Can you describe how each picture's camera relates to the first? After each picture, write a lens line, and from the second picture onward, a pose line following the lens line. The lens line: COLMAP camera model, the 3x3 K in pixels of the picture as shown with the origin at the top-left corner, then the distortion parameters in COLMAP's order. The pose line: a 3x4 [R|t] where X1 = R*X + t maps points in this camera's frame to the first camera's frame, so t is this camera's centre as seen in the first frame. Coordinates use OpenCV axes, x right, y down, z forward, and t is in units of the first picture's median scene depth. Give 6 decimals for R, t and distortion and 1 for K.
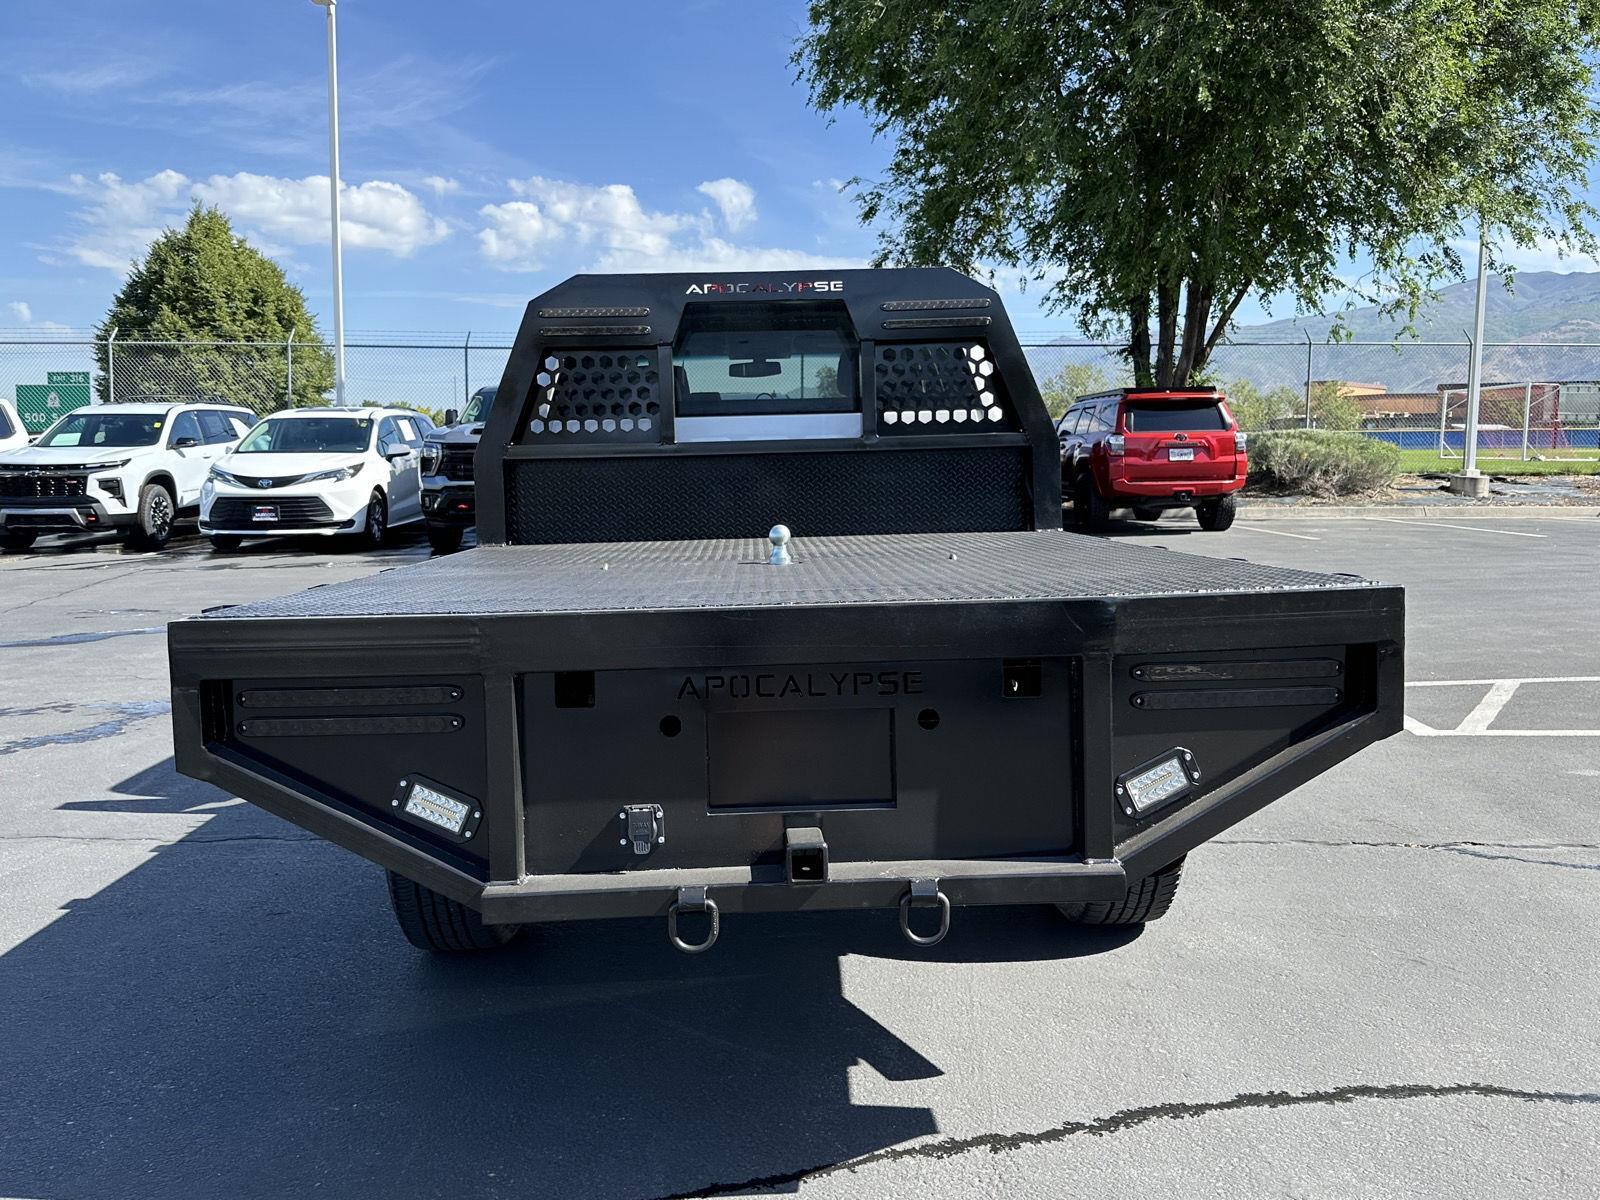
lens RADIAL K [[1353.1, 0, 802.7], [0, 1353.1, 580.2], [0, 0, 1]] dist [0.096143, -0.168833]
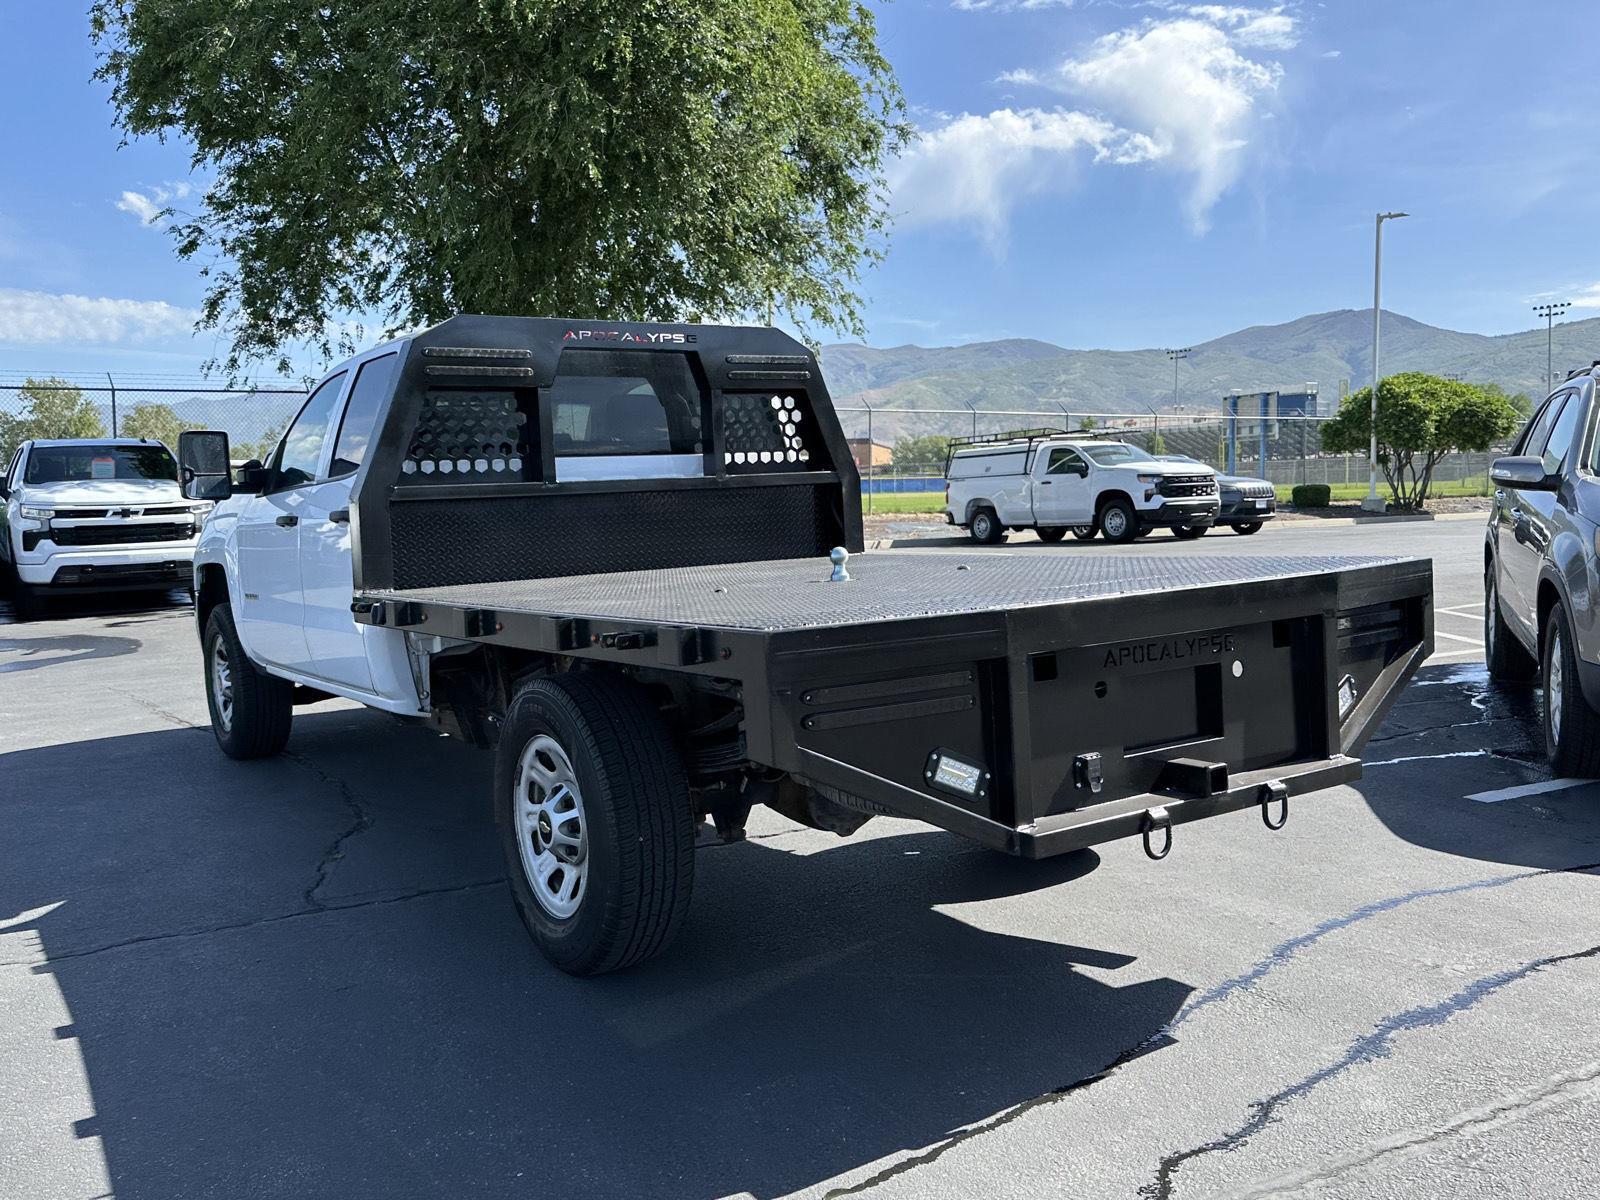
lens RADIAL K [[1353.1, 0, 800.6], [0, 1353.1, 591.1], [0, 0, 1]] dist [0.096143, -0.168833]
pose [[0.851123, -0.050537, 0.522529, -0.471676], [0.066975, 0.997675, -0.012602, 0.006474], [-0.520677, 0.045723, 0.852529, 0.028968]]
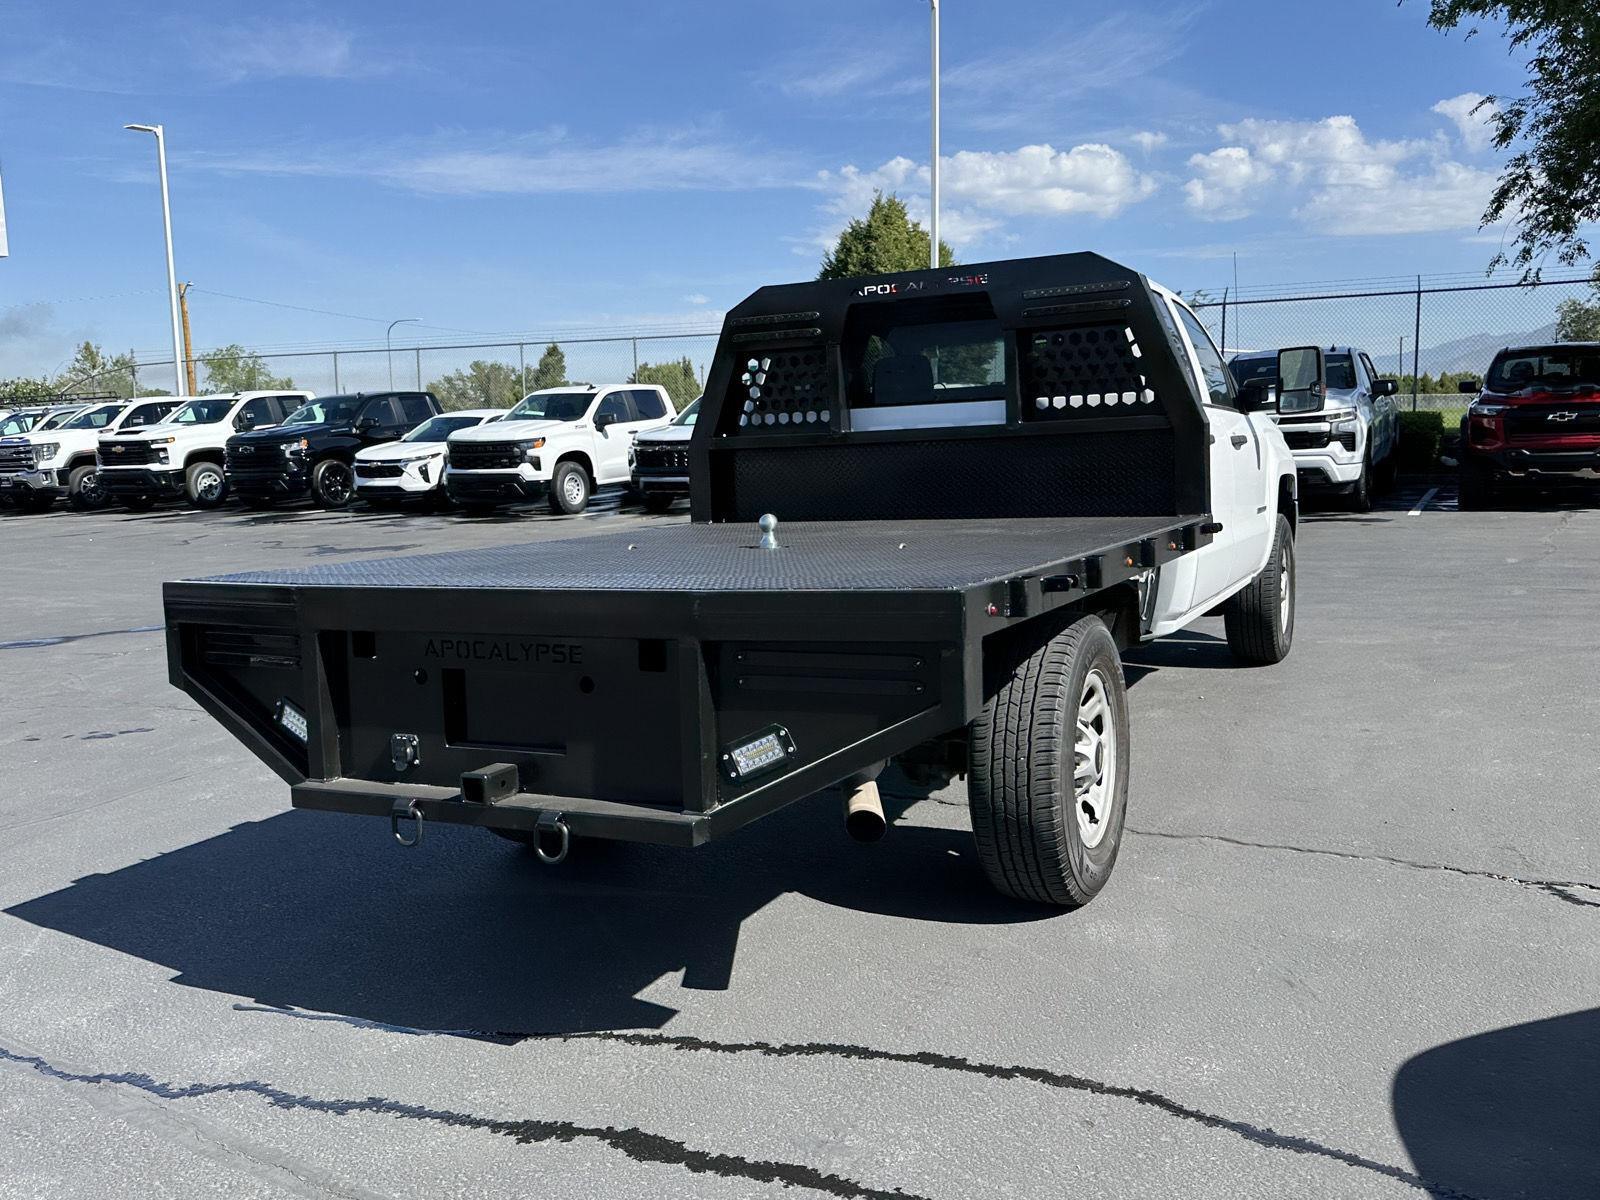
lens RADIAL K [[1353.1, 0, 810.0], [0, 1353.1, 595.7], [0, 0, 1]] dist [0.096143, -0.168833]
pose [[0.881514, 0.041123, -0.470363, 0.402745], [-0.021721, 0.998677, 0.046604, -0.018770], [0.471658, -0.030865, 0.881241, 0.008759]]
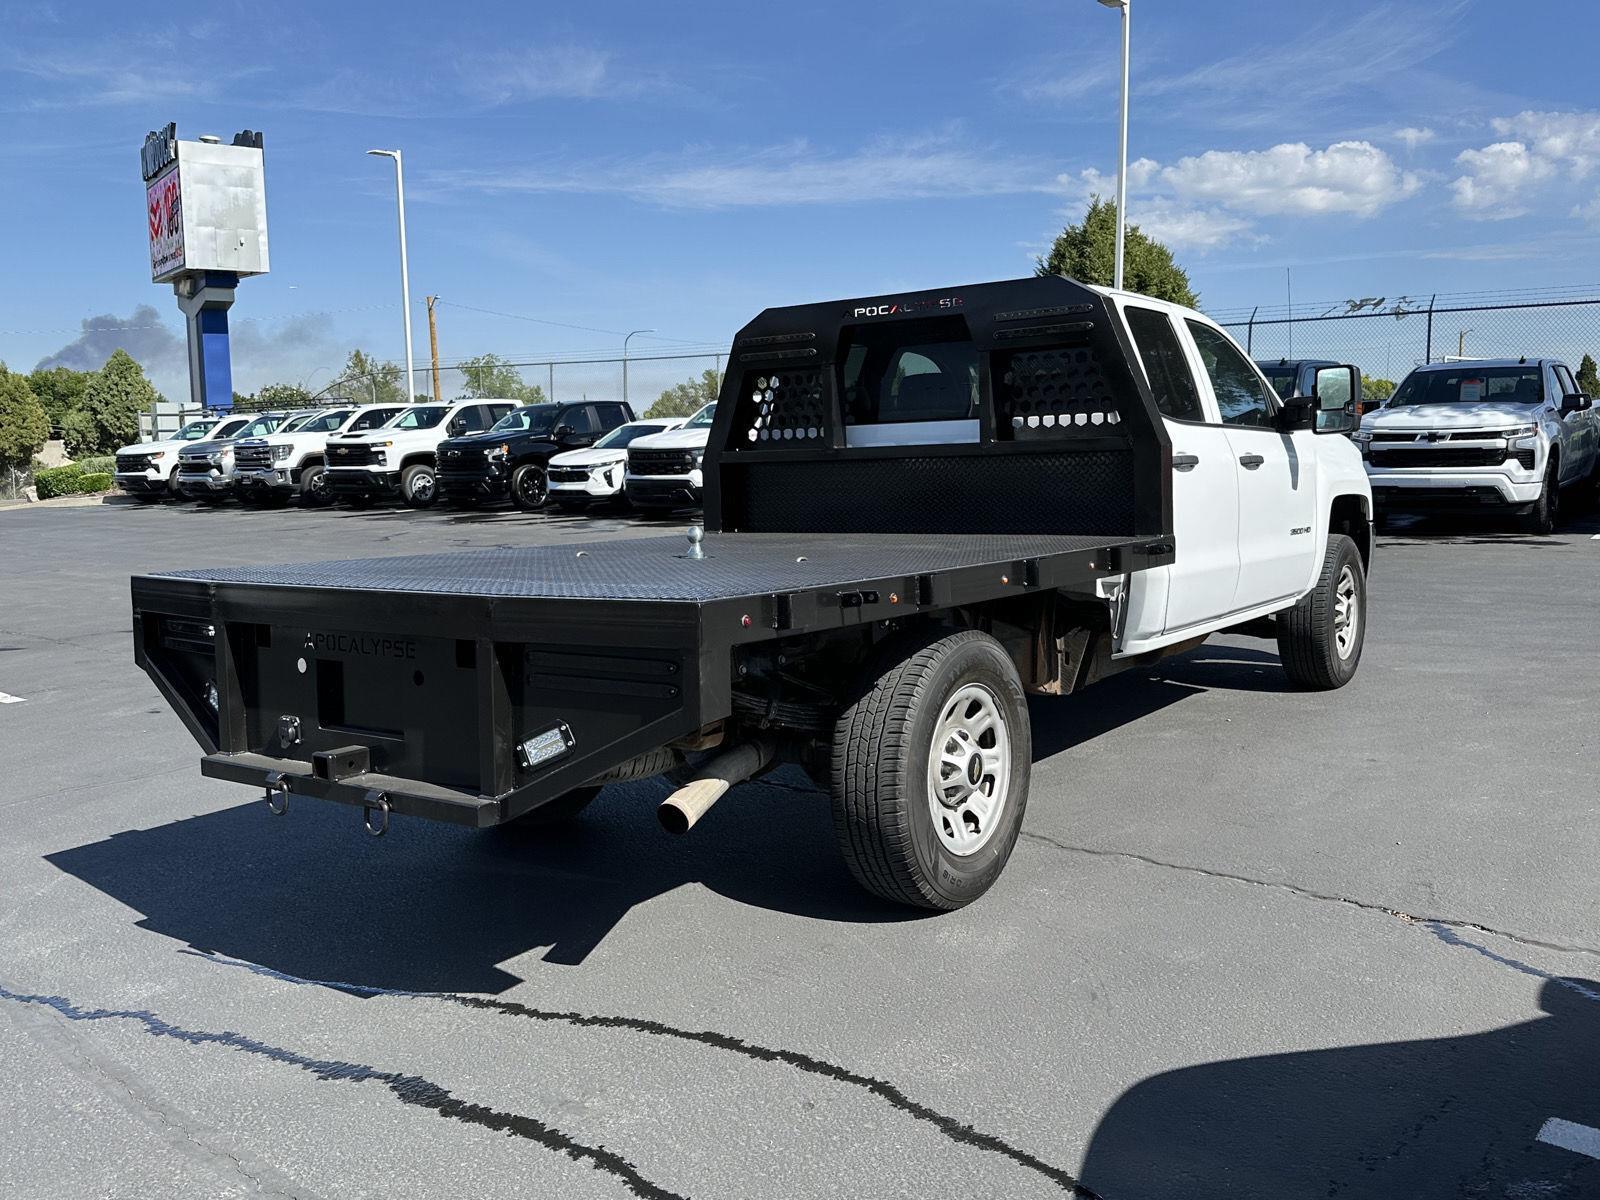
lens RADIAL K [[1353.1, 0, 813.5], [0, 1353.1, 591.9], [0, 0, 1]] dist [0.096143, -0.168833]
pose [[0.792710, 0.061440, -0.606495, 0.587571], [-0.043663, 0.998075, 0.044041, -0.029160], [0.608034, -0.008430, 0.793866, 0.074727]]
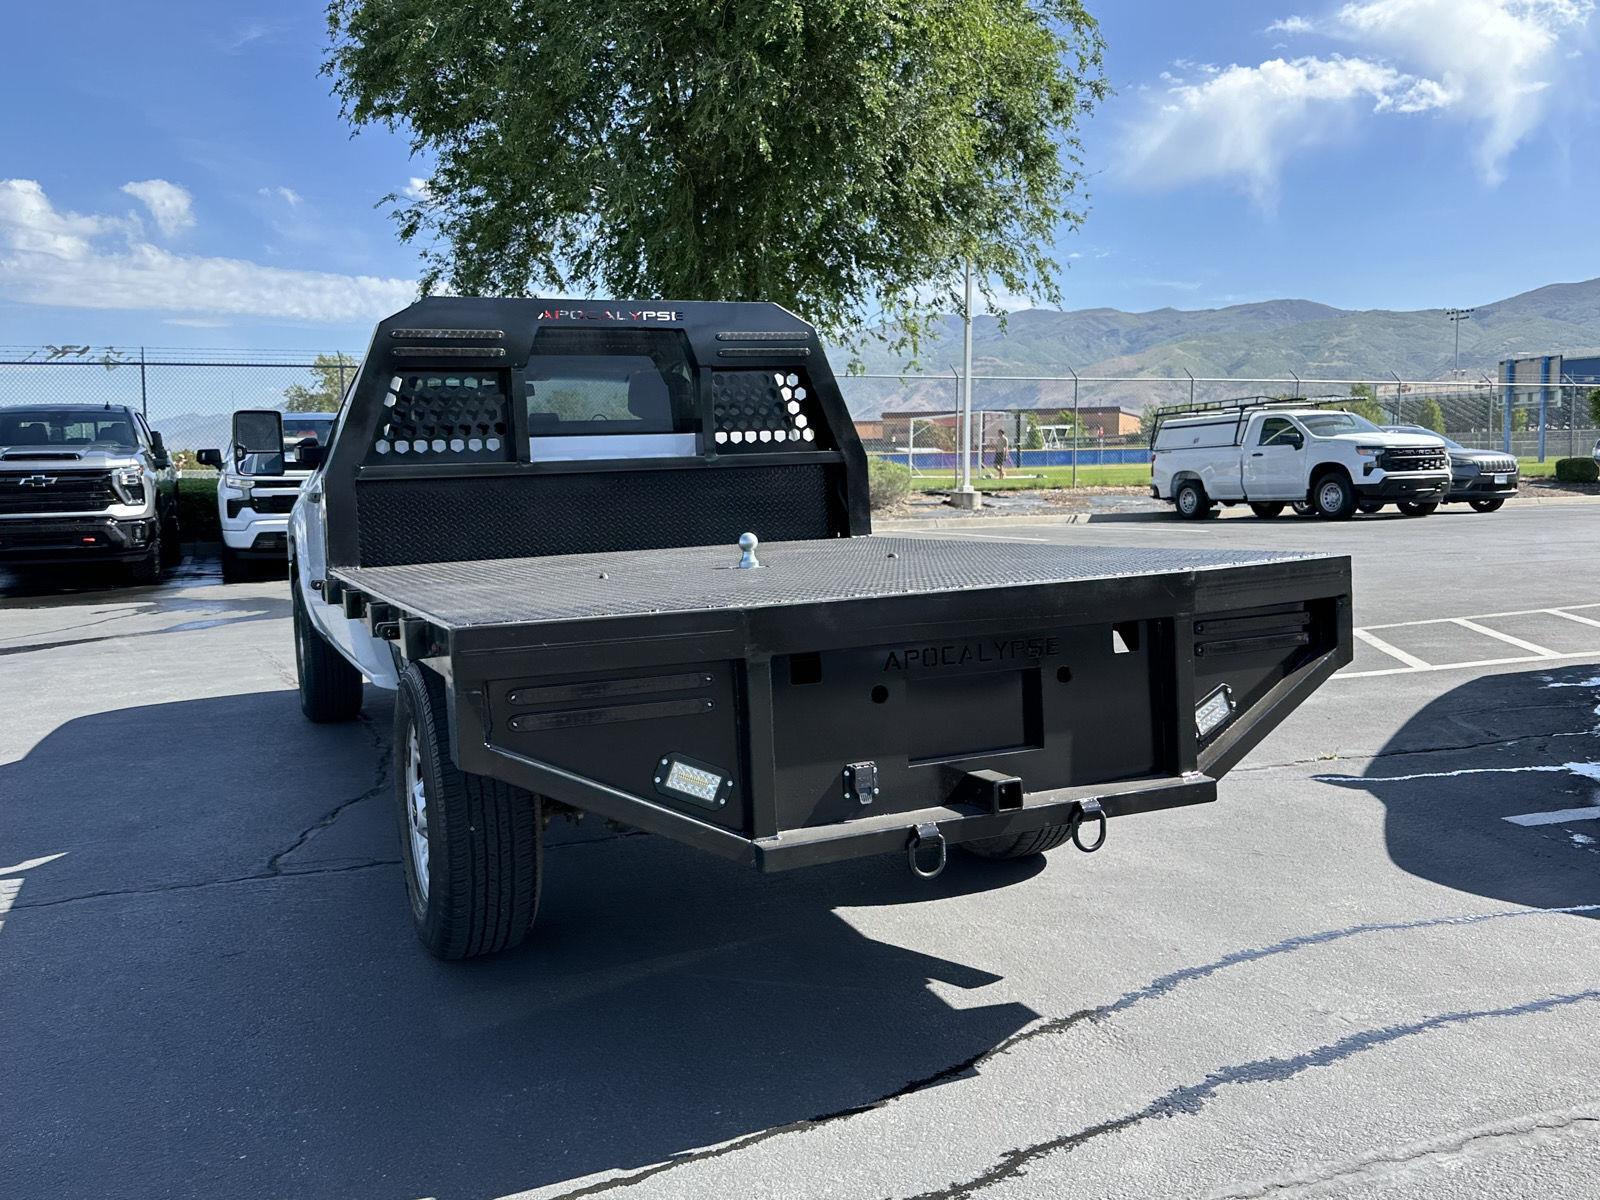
lens RADIAL K [[1353.1, 0, 805.2], [0, 1353.1, 586.5], [0, 0, 1]] dist [0.096143, -0.168833]
pose [[0.929780, -0.042699, 0.365631, -0.277890], [0.047504, 0.998862, -0.004152, 0.007408], [-0.365038, 0.021229, 0.930751, -0.036183]]
